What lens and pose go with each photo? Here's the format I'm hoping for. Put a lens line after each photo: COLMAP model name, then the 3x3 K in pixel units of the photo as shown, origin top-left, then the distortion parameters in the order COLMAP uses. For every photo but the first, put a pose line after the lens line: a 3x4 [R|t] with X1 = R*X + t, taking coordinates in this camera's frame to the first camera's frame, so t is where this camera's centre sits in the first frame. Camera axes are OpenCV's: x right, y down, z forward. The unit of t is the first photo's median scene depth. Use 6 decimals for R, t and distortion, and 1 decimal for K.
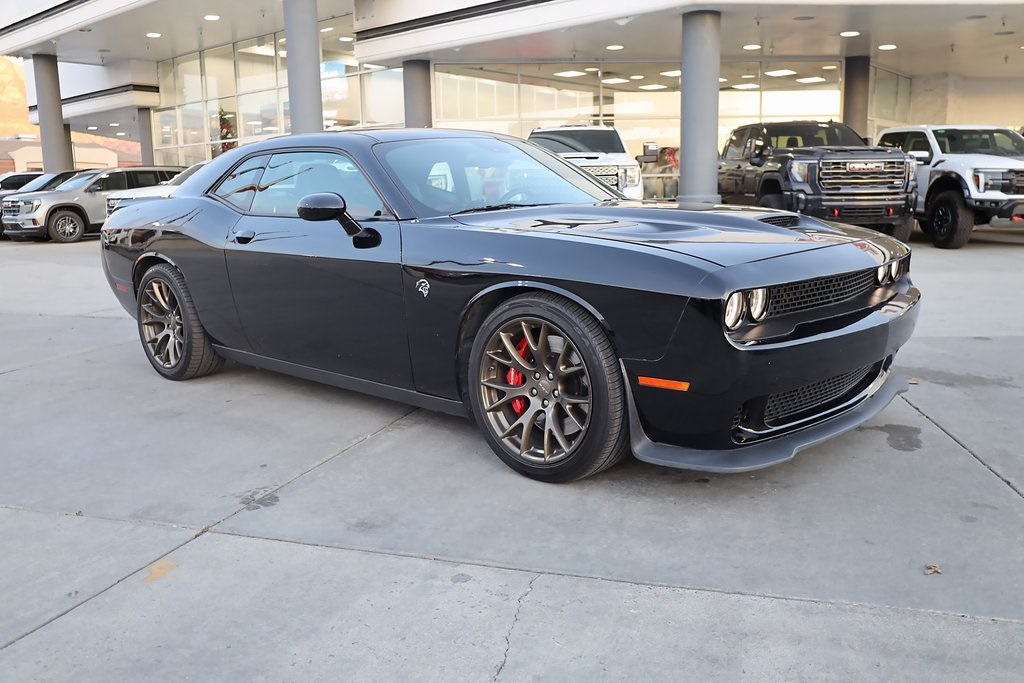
lens RADIAL K [[853.9, 0, 512.0], [0, 853.9, 341.5], [0, 0, 1]] dist [-0.030000, 0.010610]
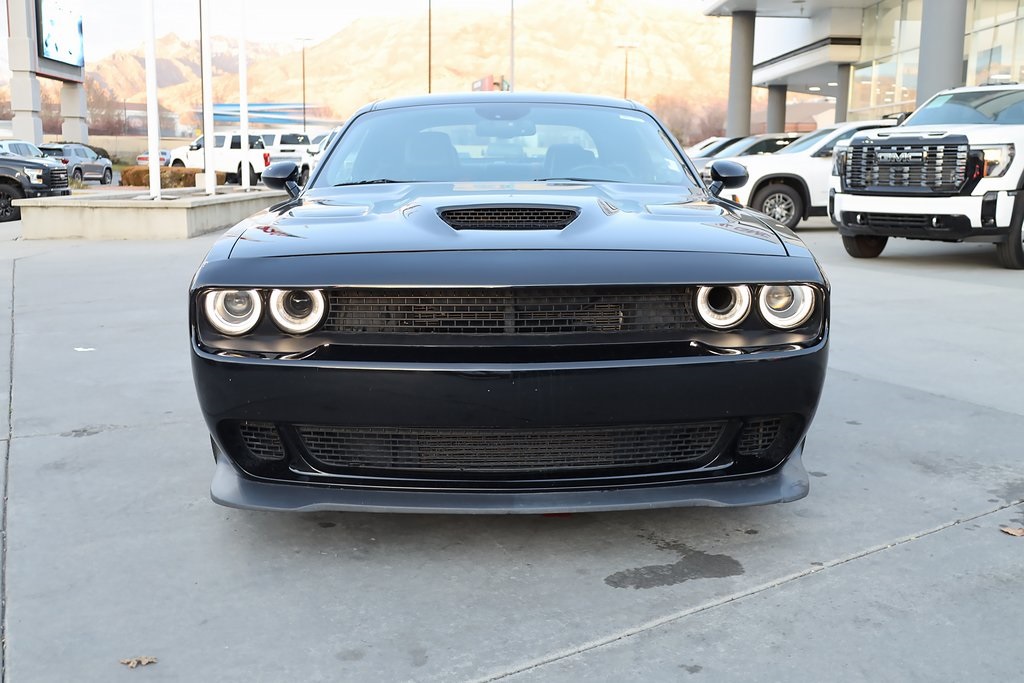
lens RADIAL K [[1023.7, 0, 512.0], [0, 1023.7, 341.5], [0, 0, 1]] dist [-0.004274, -0.004440]
pose [[0.687250, 0.145395, -0.711721, 0.269696], [-0.145568, 0.987456, 0.061161, -0.025677], [0.711686, 0.061572, 0.699794, 0.112628]]
